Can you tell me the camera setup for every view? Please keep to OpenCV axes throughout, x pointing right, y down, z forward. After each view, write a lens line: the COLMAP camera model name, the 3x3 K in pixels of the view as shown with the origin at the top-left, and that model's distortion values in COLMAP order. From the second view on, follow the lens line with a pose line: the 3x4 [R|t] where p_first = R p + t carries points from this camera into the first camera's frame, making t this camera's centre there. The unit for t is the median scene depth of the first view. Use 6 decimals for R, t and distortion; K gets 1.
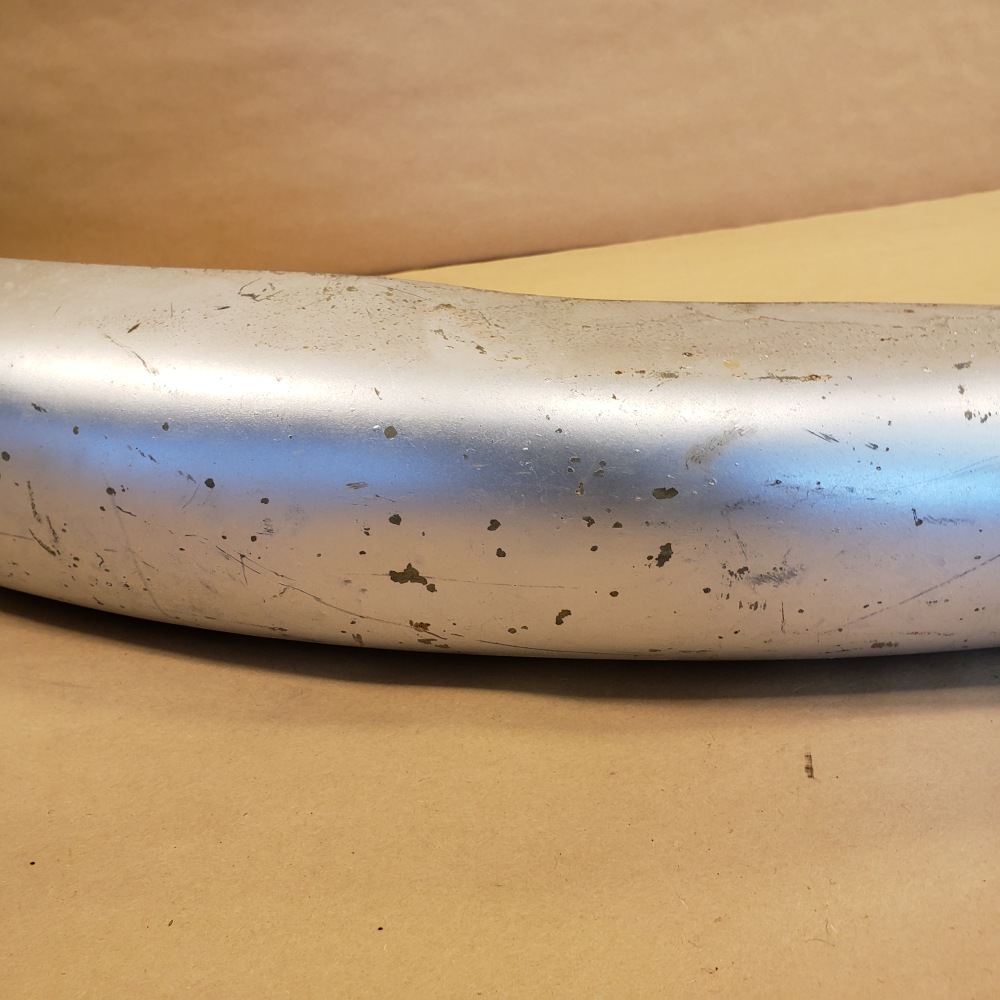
lens RADIAL K [[1084.7, 0, 523.8], [0, 1084.7, 499.4], [0, 0, 1]] dist [-0.013529, -0.010519]
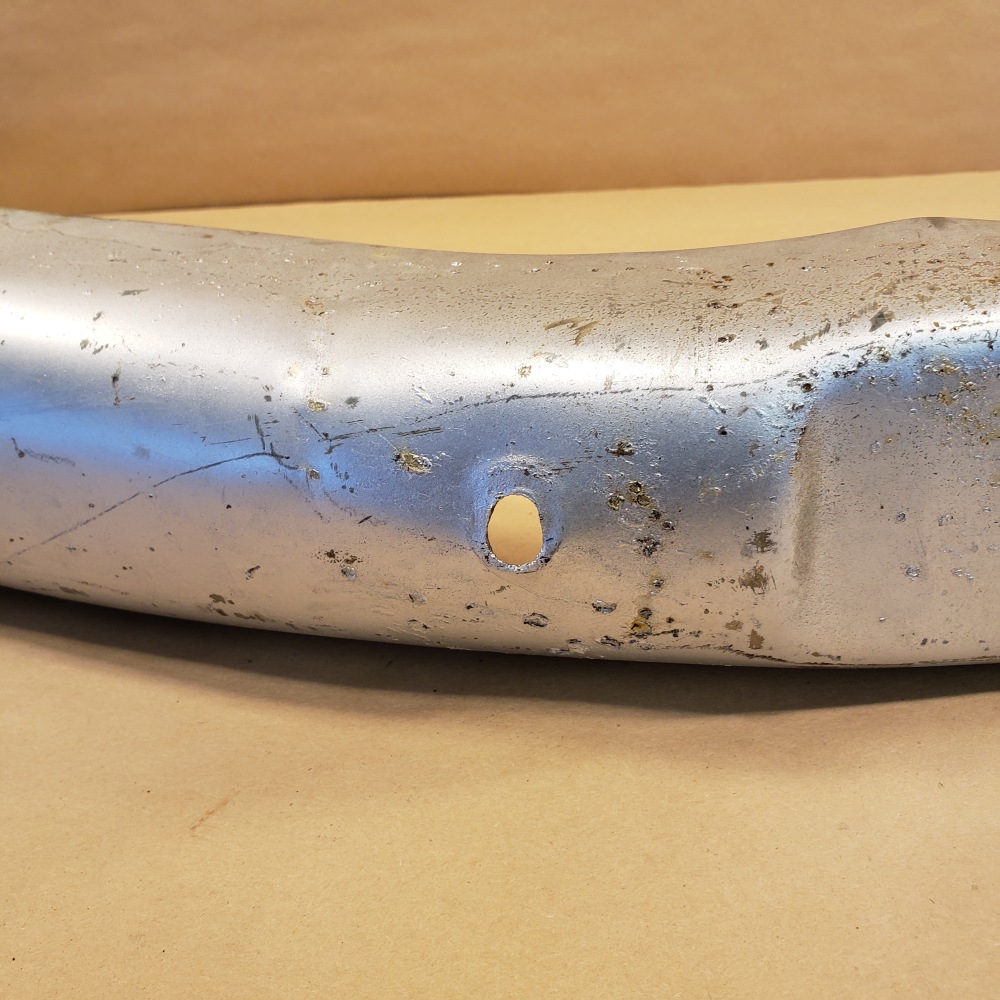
lens RADIAL K [[1084.7, 0, 523.8], [0, 1084.7, 499.4], [0, 0, 1]] dist [-0.013529, -0.010519]
pose [[0.923640, 0.160163, -0.348190, 0.522357], [-0.151450, 0.987081, 0.052295, -0.025711], [0.352068, 0.004432, 0.935964, 0.142716]]
